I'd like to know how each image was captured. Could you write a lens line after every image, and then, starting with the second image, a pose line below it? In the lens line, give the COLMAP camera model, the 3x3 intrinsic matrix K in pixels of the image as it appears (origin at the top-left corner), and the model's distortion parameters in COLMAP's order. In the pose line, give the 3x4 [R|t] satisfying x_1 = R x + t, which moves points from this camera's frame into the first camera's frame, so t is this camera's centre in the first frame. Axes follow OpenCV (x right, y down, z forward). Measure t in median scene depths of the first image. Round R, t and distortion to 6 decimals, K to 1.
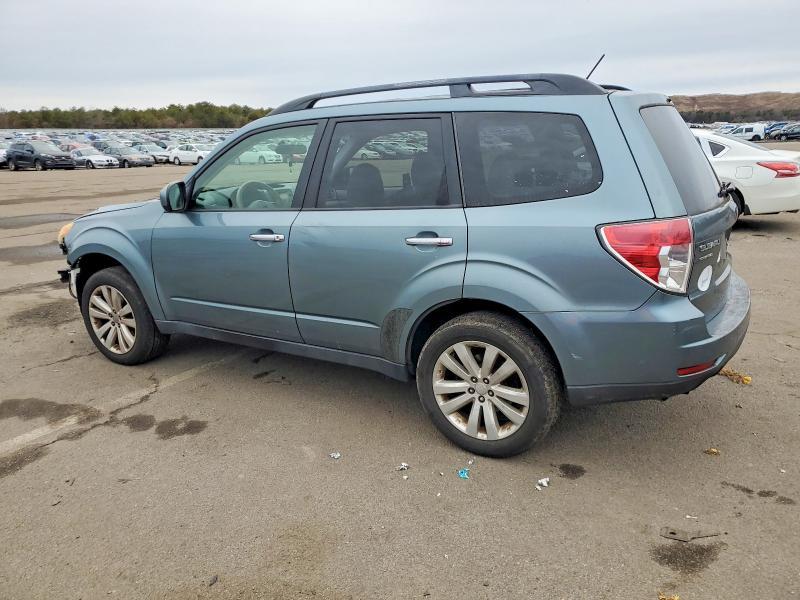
lens RADIAL K [[647.8, 0, 400.0], [0, 647.8, 300.0], [0, 0, 1]] dist [0.121175, 0.001031]
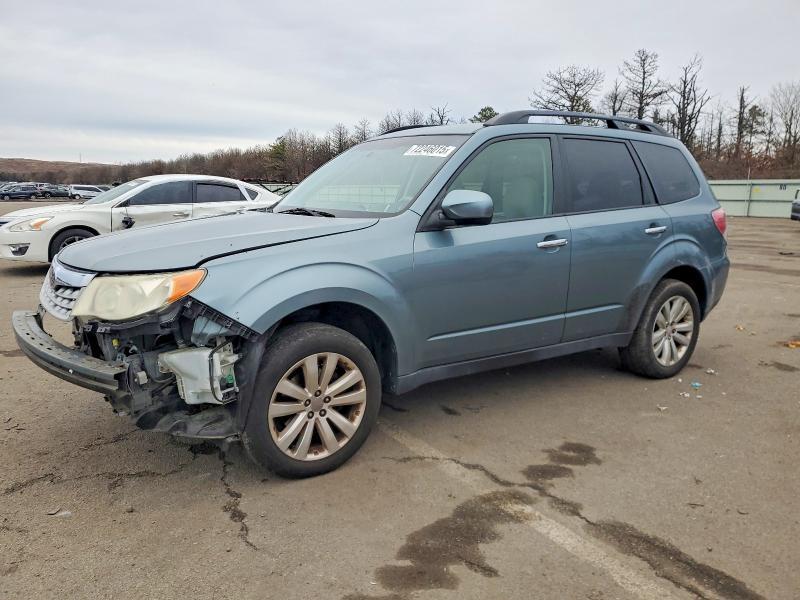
lens RADIAL K [[612.3, 0, 400.0], [0, 612.3, 300.0], [0, 0, 1]] dist [0.019180, 0.003646]
pose [[0.376147, -0.131939, 0.917118, -1.077948], [0.203801, 0.977351, 0.057017, -0.102447], [-0.903869, 0.165463, 0.394517, 0.780848]]
